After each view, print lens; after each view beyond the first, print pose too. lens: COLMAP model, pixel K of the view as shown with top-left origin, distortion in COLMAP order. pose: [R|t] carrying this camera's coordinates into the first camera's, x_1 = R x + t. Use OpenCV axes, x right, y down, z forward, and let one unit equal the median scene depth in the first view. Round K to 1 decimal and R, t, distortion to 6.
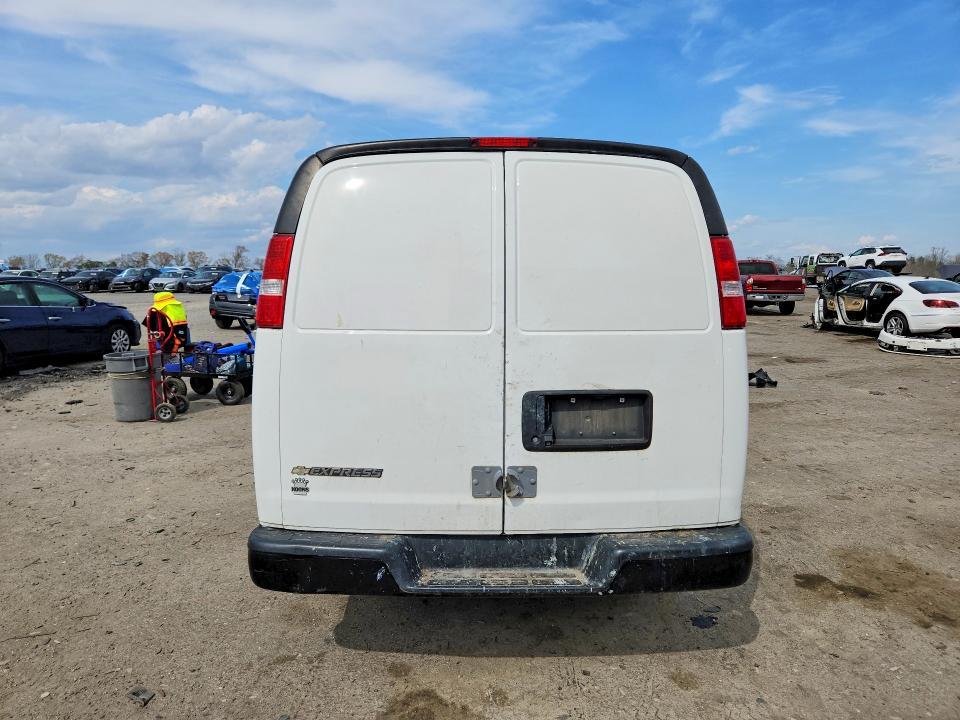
lens RADIAL K [[754.3, 0, 505.1], [0, 754.3, 349.5], [0, 0, 1]] dist [0.032907, -0.010231]
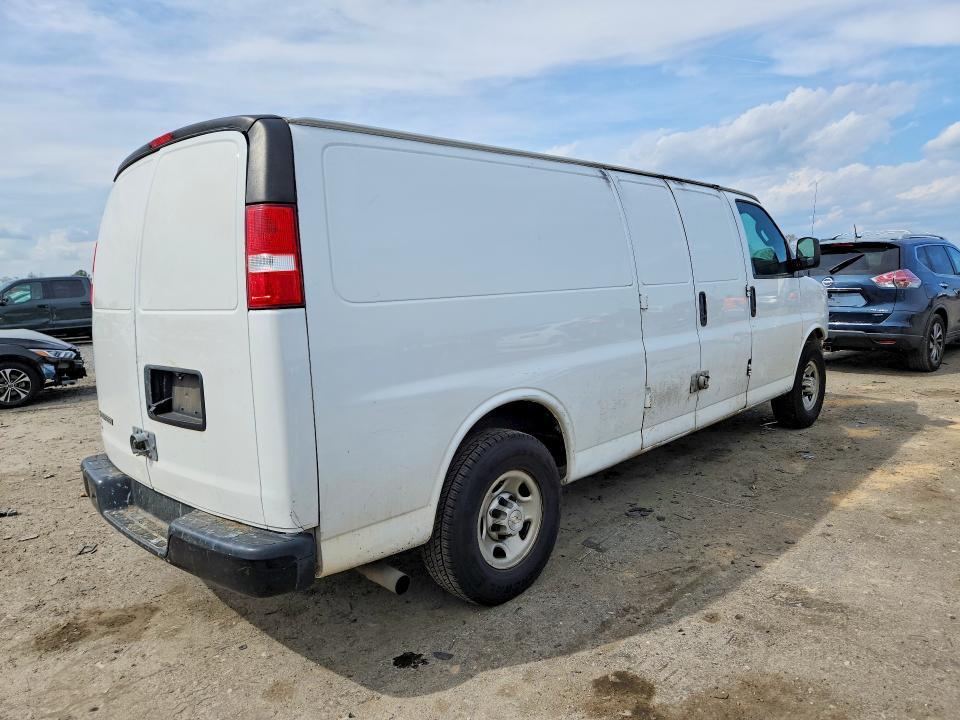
lens RADIAL K [[754.3, 0, 480.8], [0, 754.3, 359.1], [0, 0, 1]] dist [0.032907, -0.010231]
pose [[0.616681, 0.050942, -0.785563, 0.852261], [-0.034112, 0.998696, 0.037984, -0.008461], [0.786474, 0.003373, 0.617615, 0.485042]]
